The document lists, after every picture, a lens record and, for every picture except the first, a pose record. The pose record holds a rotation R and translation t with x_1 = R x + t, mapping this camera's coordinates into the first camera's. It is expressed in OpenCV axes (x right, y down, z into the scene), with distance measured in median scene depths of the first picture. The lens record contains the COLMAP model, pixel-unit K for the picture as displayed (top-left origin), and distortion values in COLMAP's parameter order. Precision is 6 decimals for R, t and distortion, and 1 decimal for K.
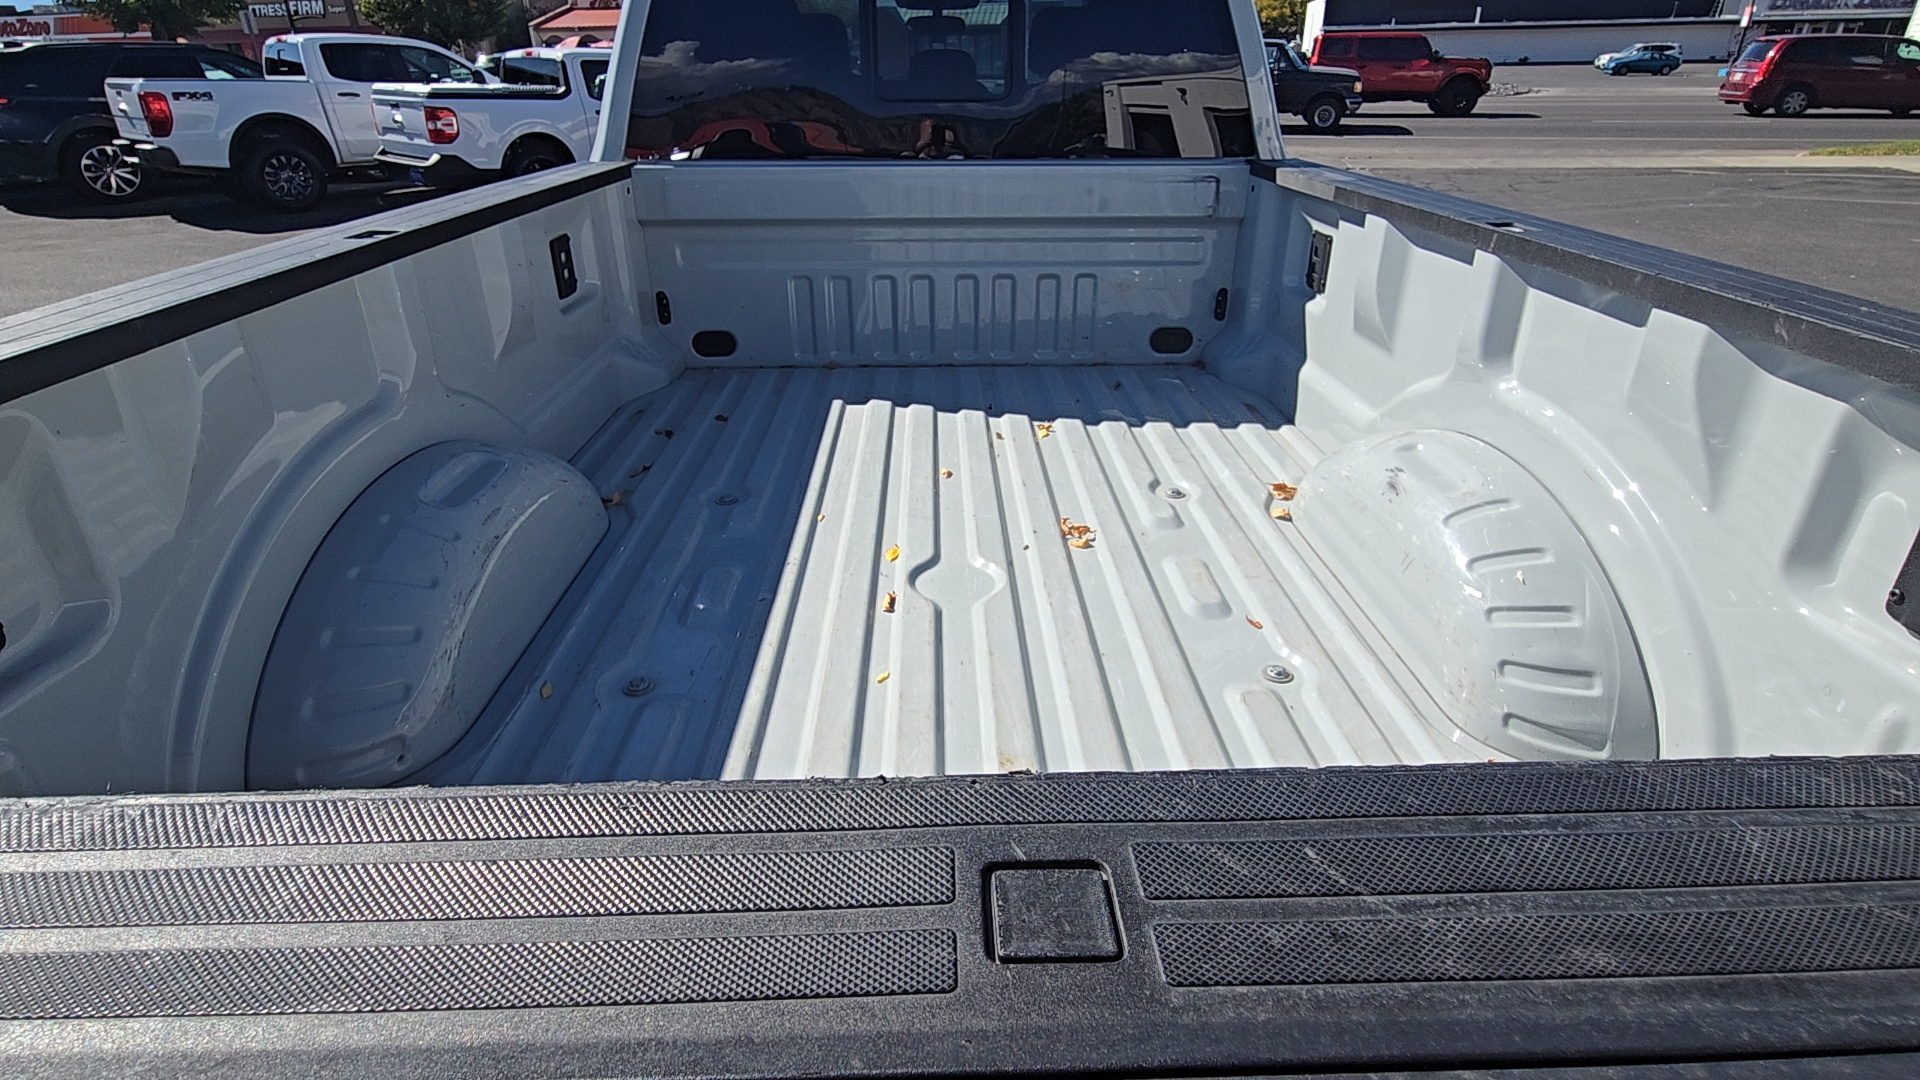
lens RADIAL K [[971.7, 0, 961.5], [0, 971.7, 551.6], [0, 0, 1]] dist [0.006924, -0.004501]
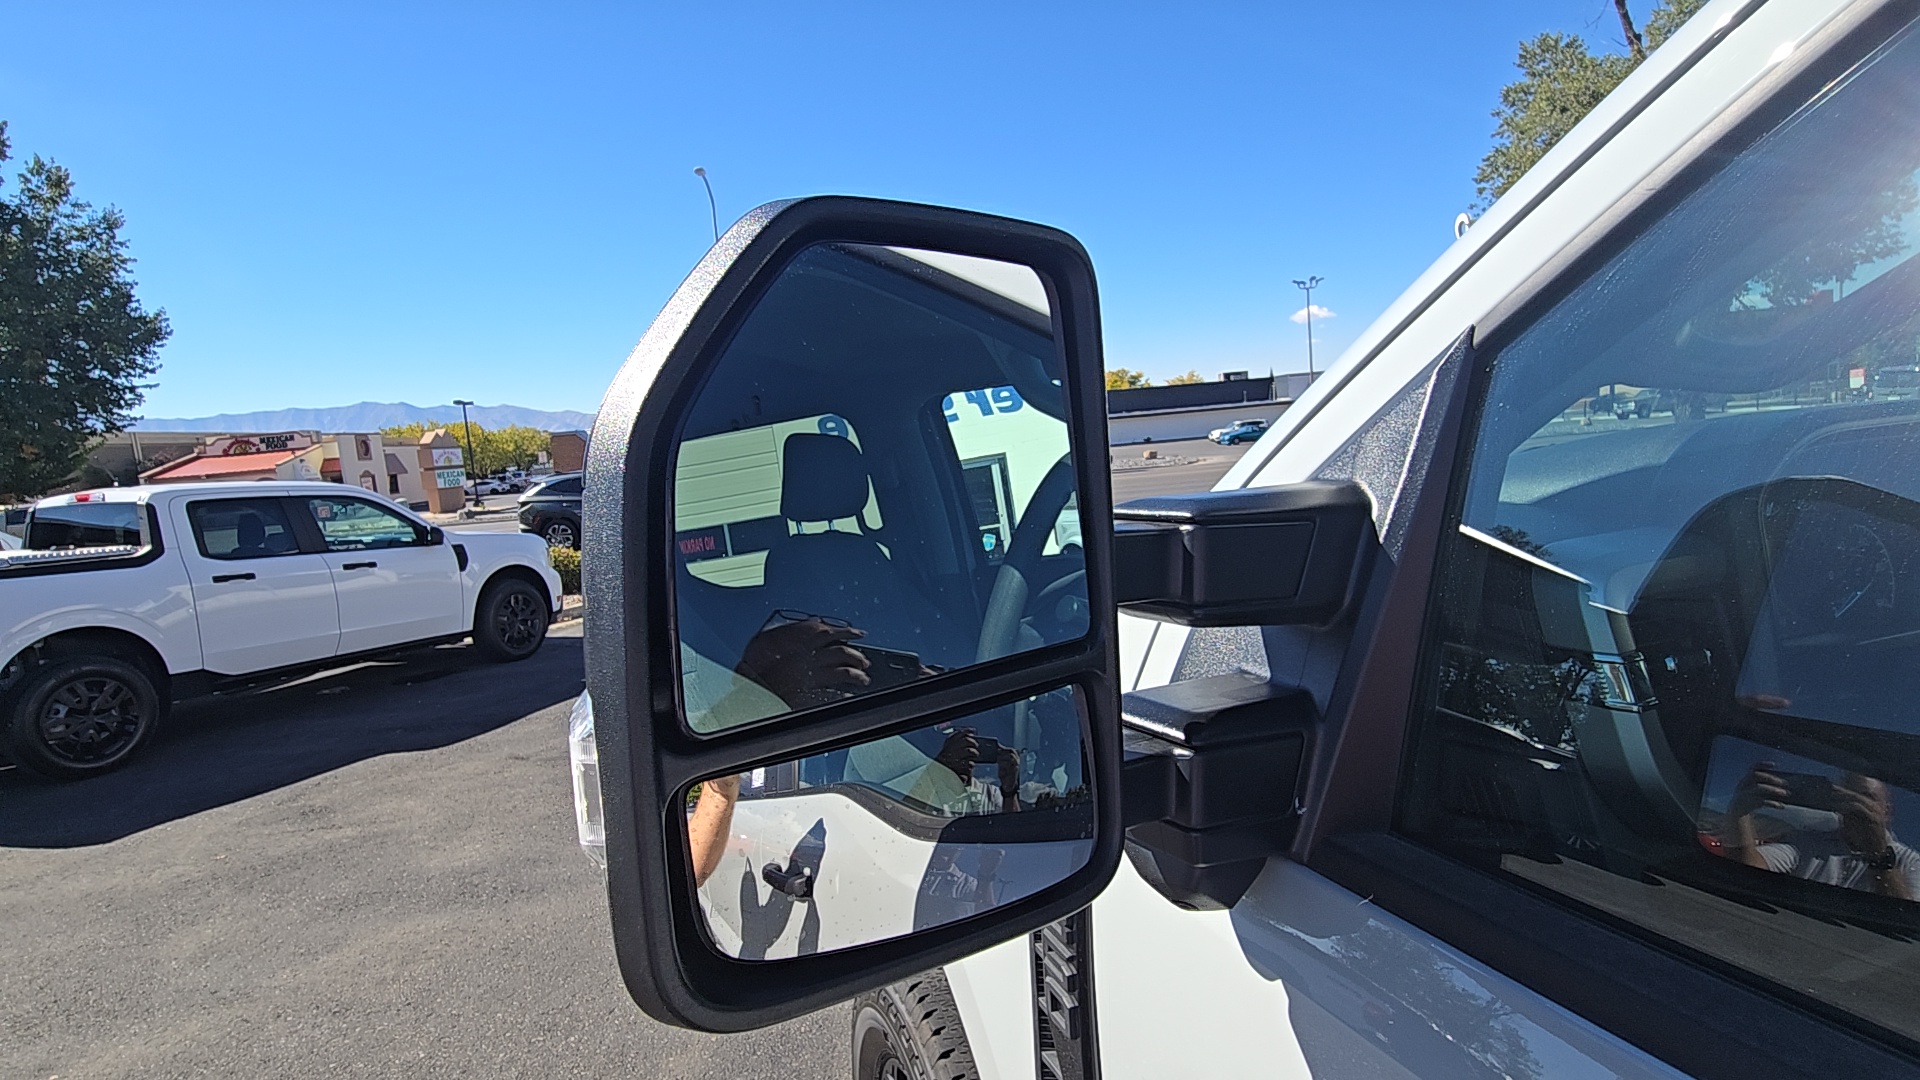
lens RADIAL K [[971.7, 0, 961.5], [0, 971.7, 551.6], [0, 0, 1]] dist [0.006924, -0.004501]
pose [[0.945873, -0.100058, 0.308727, -0.122145], [0.207226, 0.918317, -0.337271, -0.166104], [-0.249762, 0.382992, 0.889346, 0.340829]]
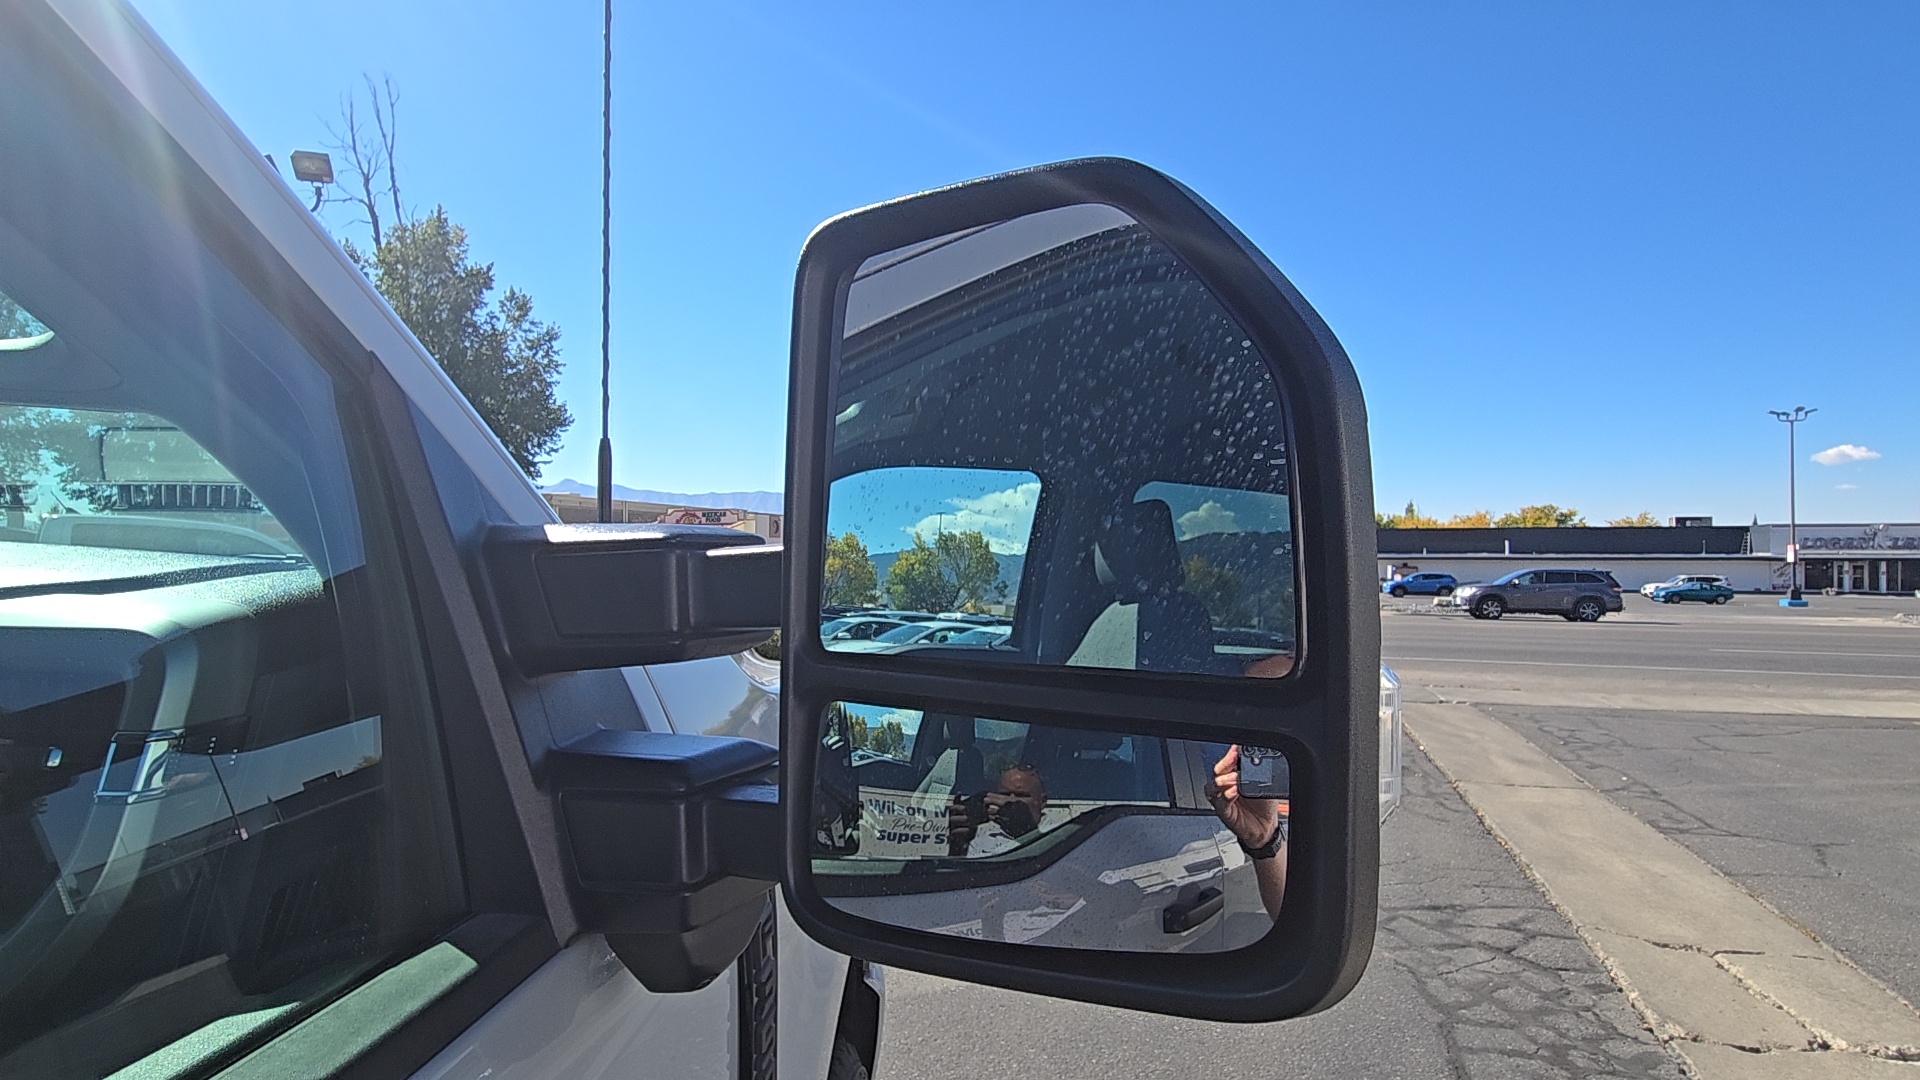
lens RADIAL K [[971.7, 0, 961.5], [0, 971.7, 551.6], [0, 0, 1]] dist [0.006924, -0.004501]
pose [[0.997565, 0.022405, -0.066053, 0.092630], [-0.050923, 0.881098, -0.470183, -0.161784], [0.047665, 0.472402, 0.880093, 0.344026]]
